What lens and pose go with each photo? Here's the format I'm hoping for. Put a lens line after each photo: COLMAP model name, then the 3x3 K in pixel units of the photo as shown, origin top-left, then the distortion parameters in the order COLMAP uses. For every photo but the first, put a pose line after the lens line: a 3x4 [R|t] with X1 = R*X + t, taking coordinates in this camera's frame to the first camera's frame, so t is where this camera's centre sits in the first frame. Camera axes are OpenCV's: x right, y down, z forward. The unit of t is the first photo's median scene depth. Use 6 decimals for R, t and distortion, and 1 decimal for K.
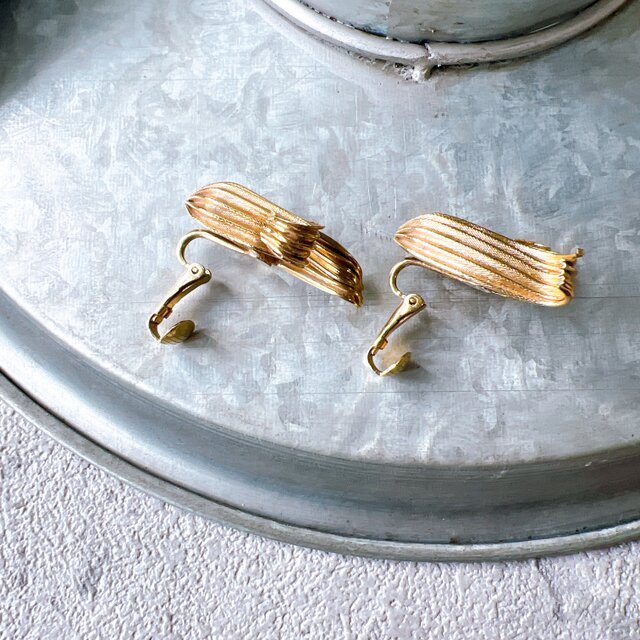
lens RADIAL K [[653.7, 0, 319.7], [0, 653.7, 318.0], [0, 0, 1]] dist [-0.012794, 0.000000]
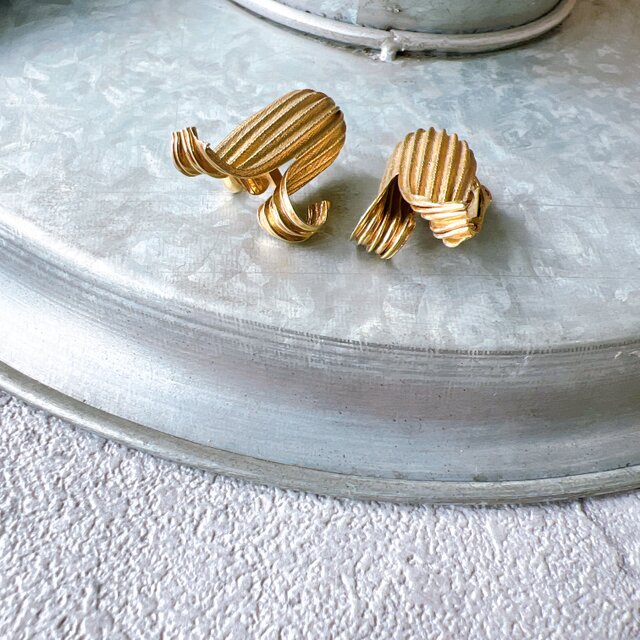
lens RADIAL K [[653.7, 0, 319.3], [0, 653.7, 320.5], [0, 0, 1]] dist [-0.012794, 0.000000]
pose [[0.992290, 0.020203, 0.122280, -0.087000], [0.037017, 0.893279, -0.447976, 0.523763], [-0.118280, 0.449049, 0.885644, 0.237217]]
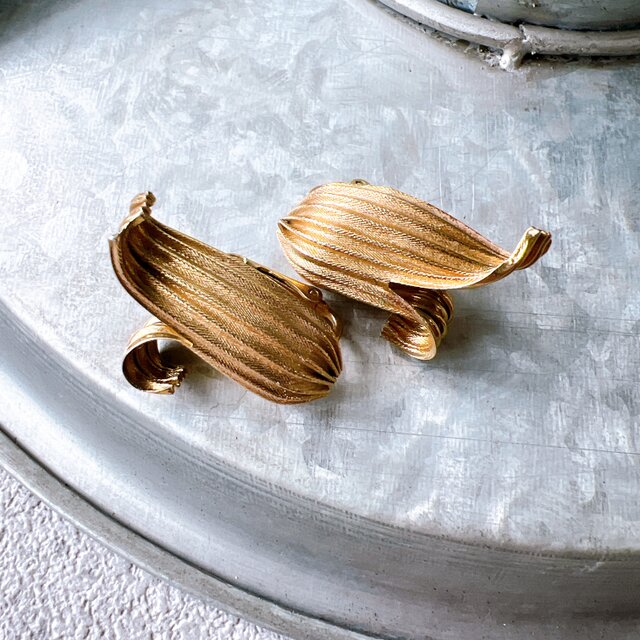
lens RADIAL K [[653.7, 0, 319.0], [0, 653.7, 316.7], [0, 0, 1]] dist [-0.012794, 0.000000]
pose [[0.994718, 0.102588, 0.003501, -0.058287], [-0.101057, 0.984711, -0.141883, 0.091822], [-0.018003, 0.140780, 0.989877, 0.227219]]
